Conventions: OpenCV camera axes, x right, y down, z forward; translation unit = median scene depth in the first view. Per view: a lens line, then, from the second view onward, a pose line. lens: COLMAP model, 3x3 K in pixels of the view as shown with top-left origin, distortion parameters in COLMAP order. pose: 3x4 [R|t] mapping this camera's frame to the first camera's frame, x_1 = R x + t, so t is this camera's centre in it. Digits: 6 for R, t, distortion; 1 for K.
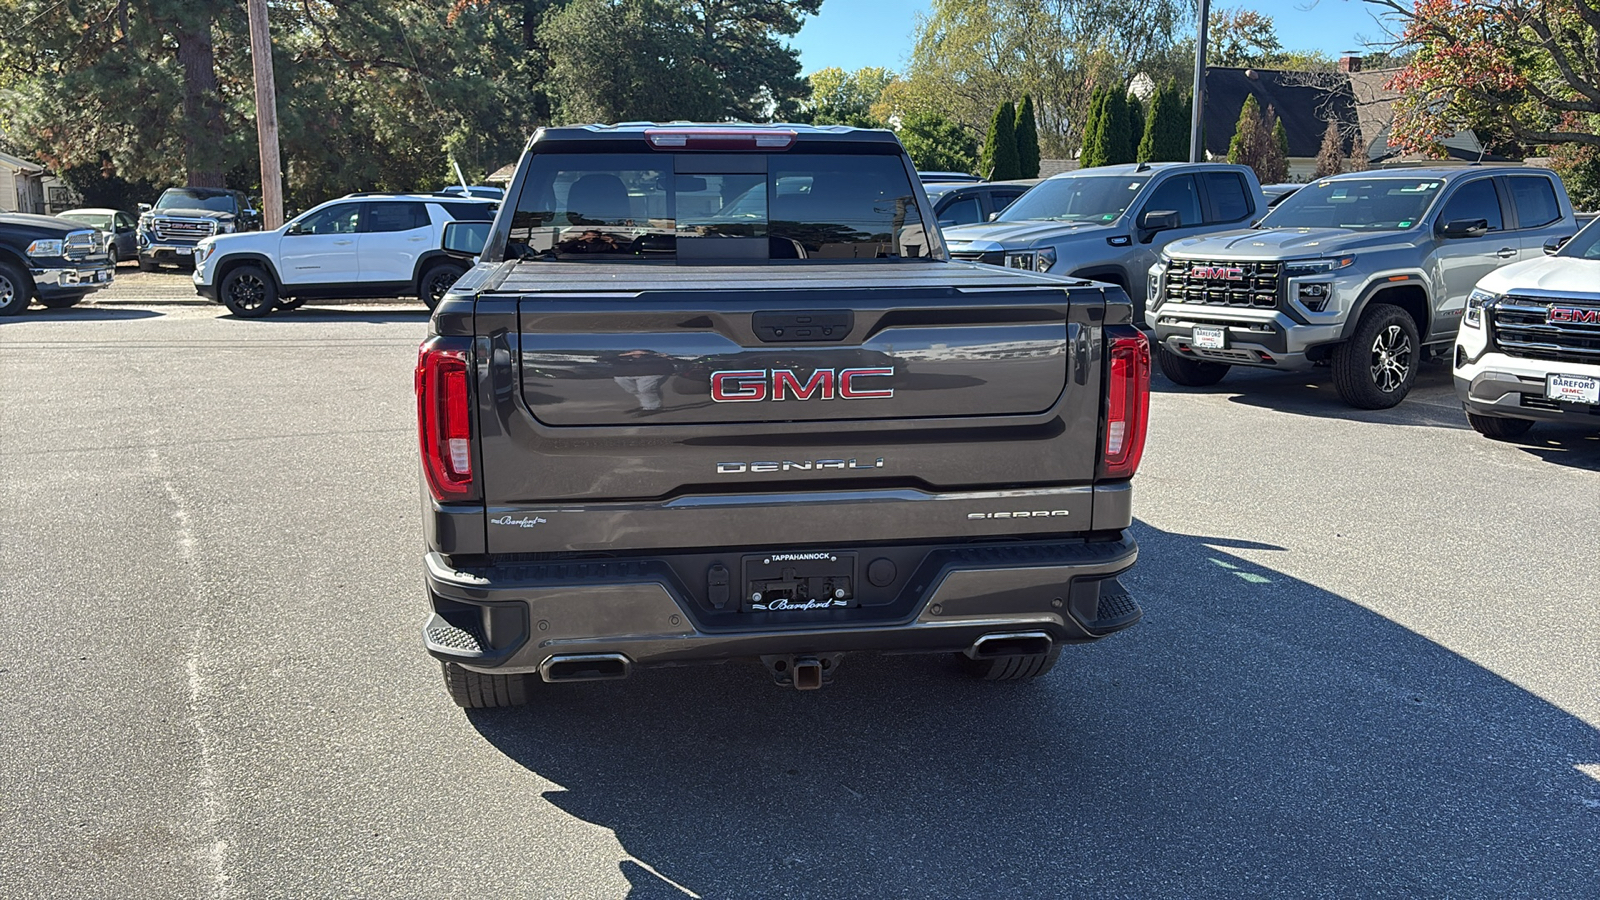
lens RADIAL K [[1401.0, 0, 782.3], [0, 1401.0, 451.8], [0, 0, 1]] dist [0.035938, -0.008764]
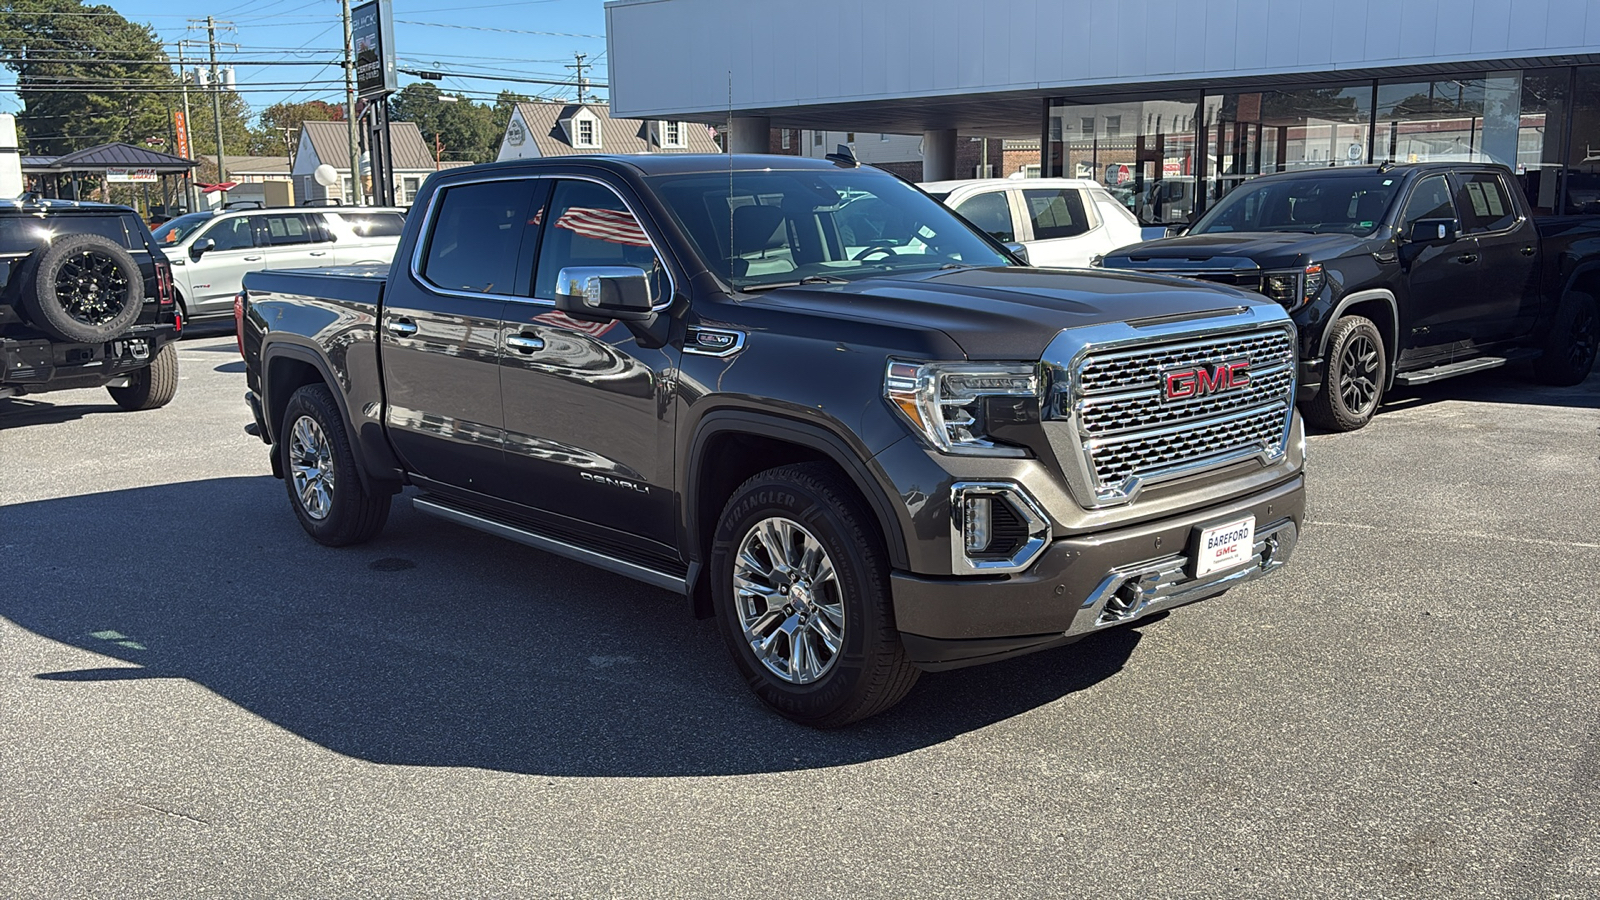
lens RADIAL K [[1419.4, 0, 781.5], [0, 1419.4, 448.2], [0, 0, 1]] dist [0.035126, -0.007216]
pose [[-0.847633, 0.113797, -0.518237, 0.227969], [-0.067019, 0.945944, 0.317331, -0.195209], [0.526334, 0.303712, -0.794186, 1.034971]]
